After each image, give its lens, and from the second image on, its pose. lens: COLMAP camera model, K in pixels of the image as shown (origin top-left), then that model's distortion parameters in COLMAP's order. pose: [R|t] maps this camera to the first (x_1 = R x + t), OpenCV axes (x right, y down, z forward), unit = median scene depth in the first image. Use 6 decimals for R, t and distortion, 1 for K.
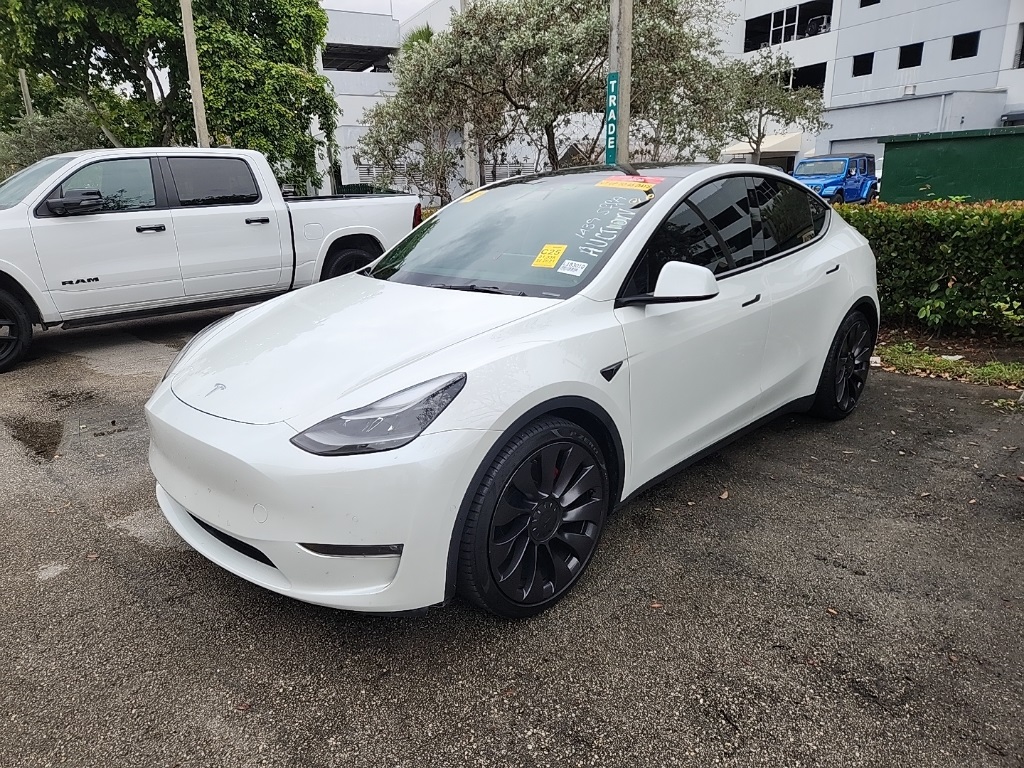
lens RADIAL K [[677.6, 0, 514.3], [0, 677.6, 363.2], [0, 0, 1]] dist [0.073296, -0.058447]
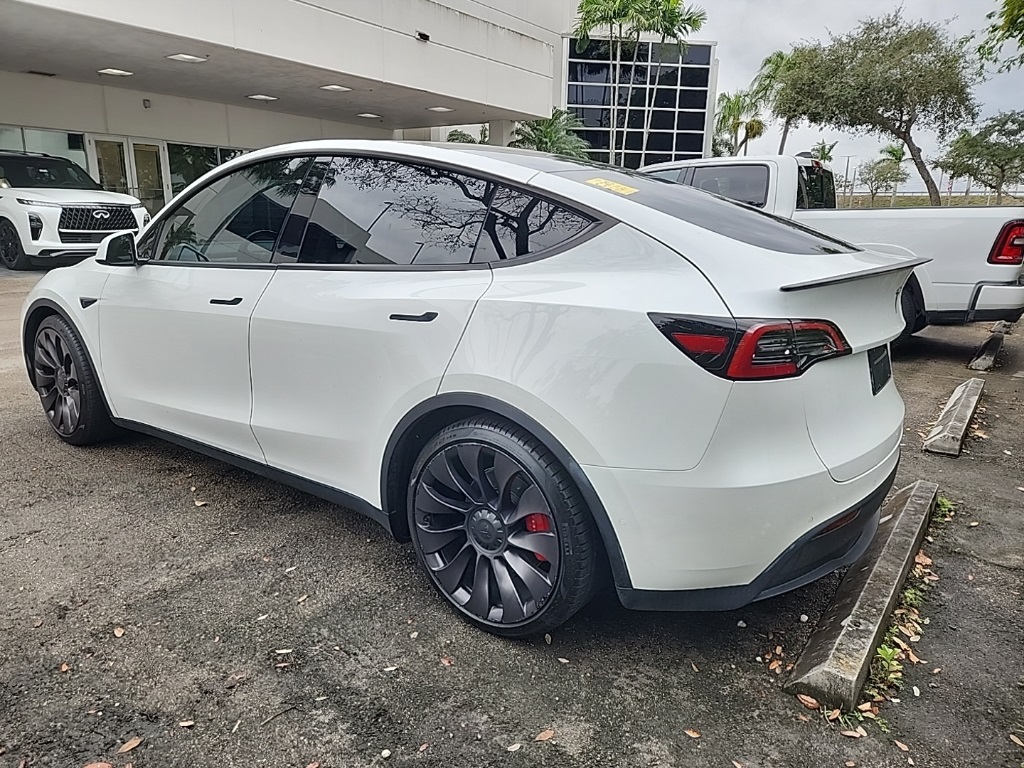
lens RADIAL K [[674.7, 0, 515.3], [0, 674.7, 380.2], [0, 0, 1]] dist [0.071012, -0.055359]
pose [[0.184048, 0.264479, -0.946666, 1.013310], [-0.280444, 0.937215, 0.207316, -0.225161], [0.942060, 0.227331, 0.246664, 0.949807]]
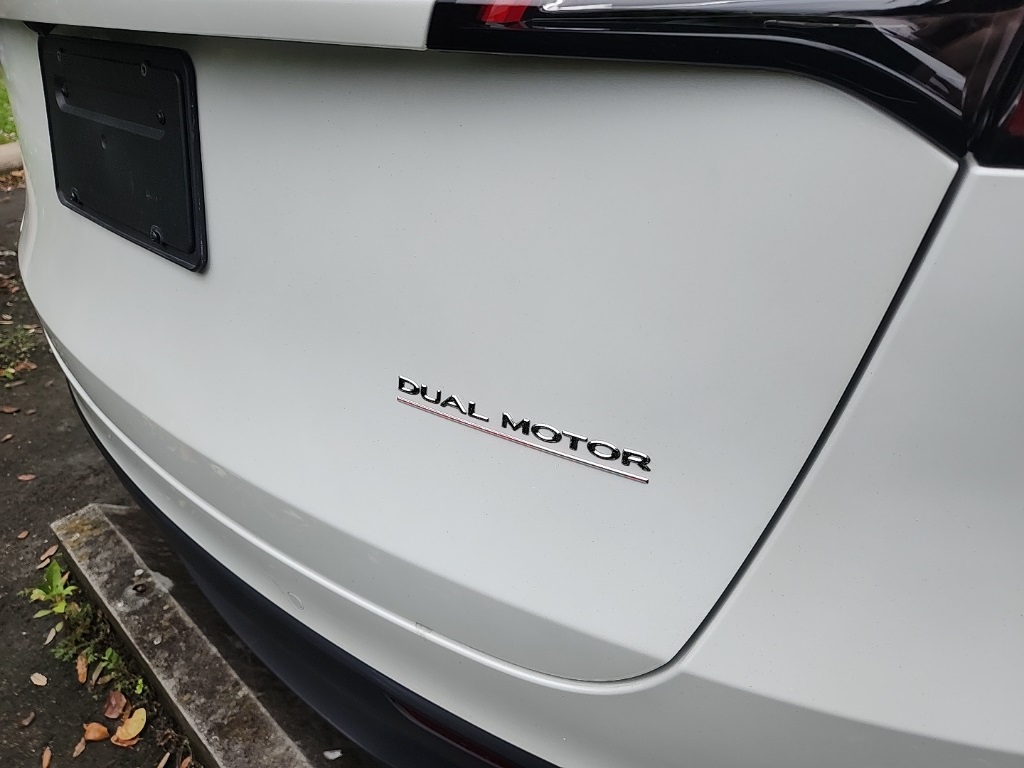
lens RADIAL K [[674.7, 0, 515.3], [0, 674.7, 380.2], [0, 0, 1]] dist [0.071012, -0.055359]
pose [[-0.994323, 0.101814, -0.030921, 0.467791], [0.045012, 0.665783, 0.744787, -0.279604], [0.096416, 0.739167, -0.666586, 1.500061]]
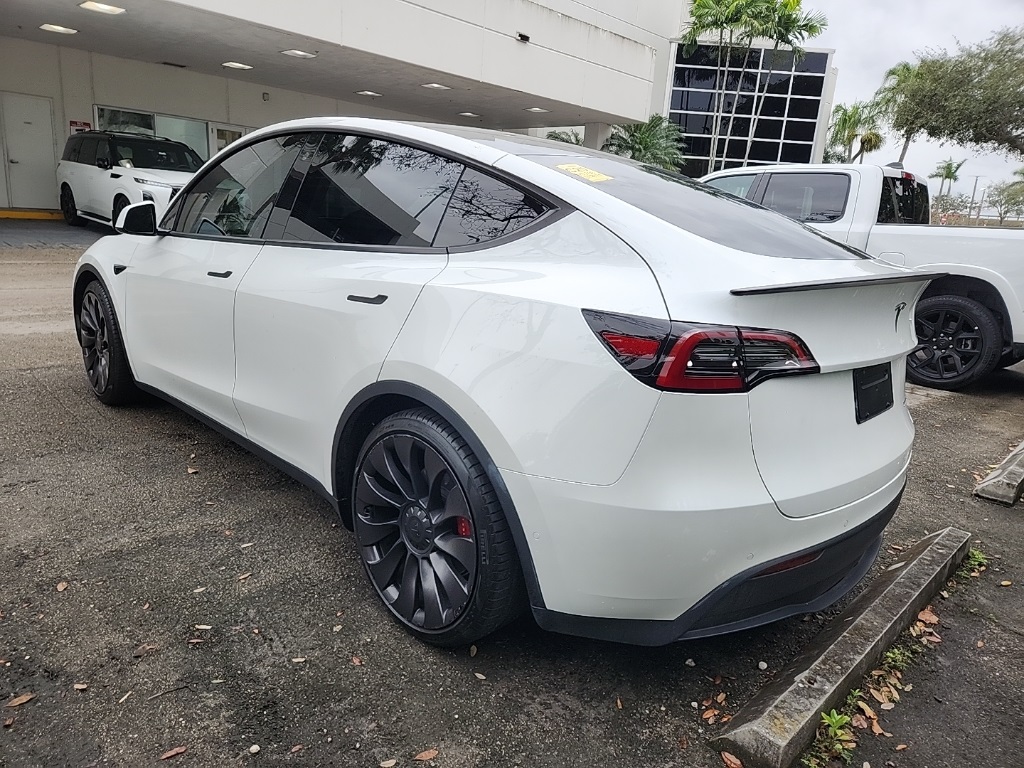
lens RADIAL K [[665.4, 0, 516.5], [0, 665.4, 381.2], [0, 0, 1]] dist [0.063037, -0.050173]
pose [[0.038917, 0.274715, -0.960738, 0.987737], [-0.329847, 0.911105, 0.247162, -0.244977], [0.943232, 0.307278, 0.126071, 1.059299]]
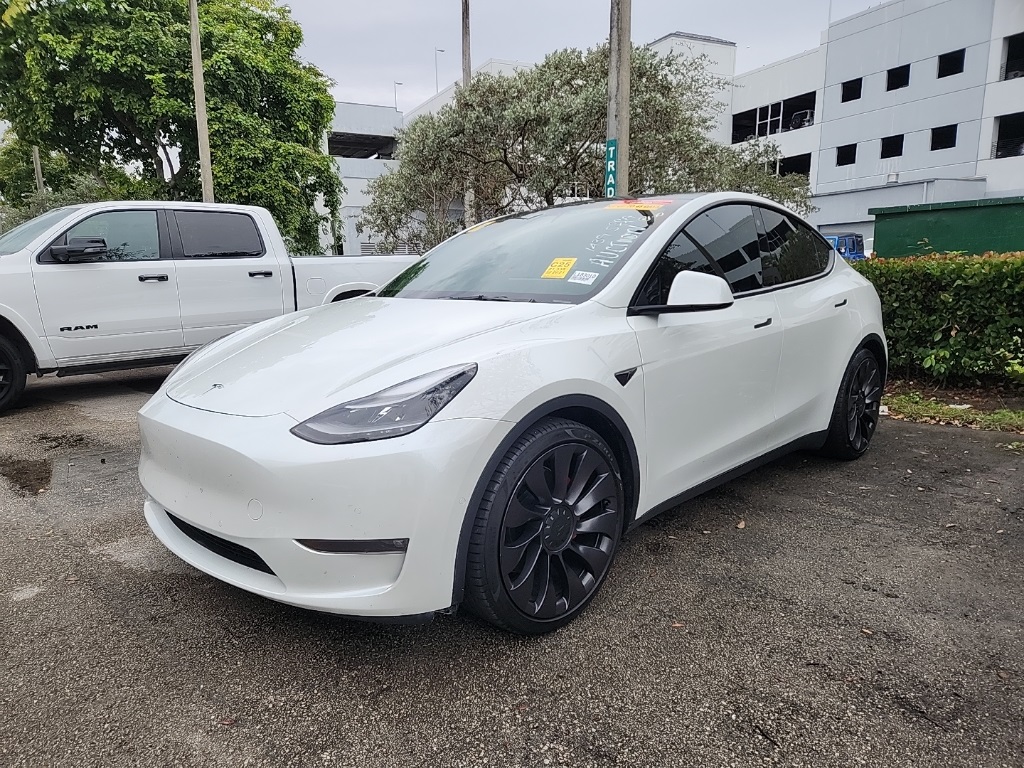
lens RADIAL K [[674.7, 0, 515.3], [0, 674.7, 380.2], [0, 0, 1]] dist [0.071012, -0.055359]
pose [[0.999962, 0.005030, 0.007100, -0.013026], [-0.004322, 0.995333, -0.096405, 0.070989], [-0.007552, 0.096371, 0.995317, 0.030178]]
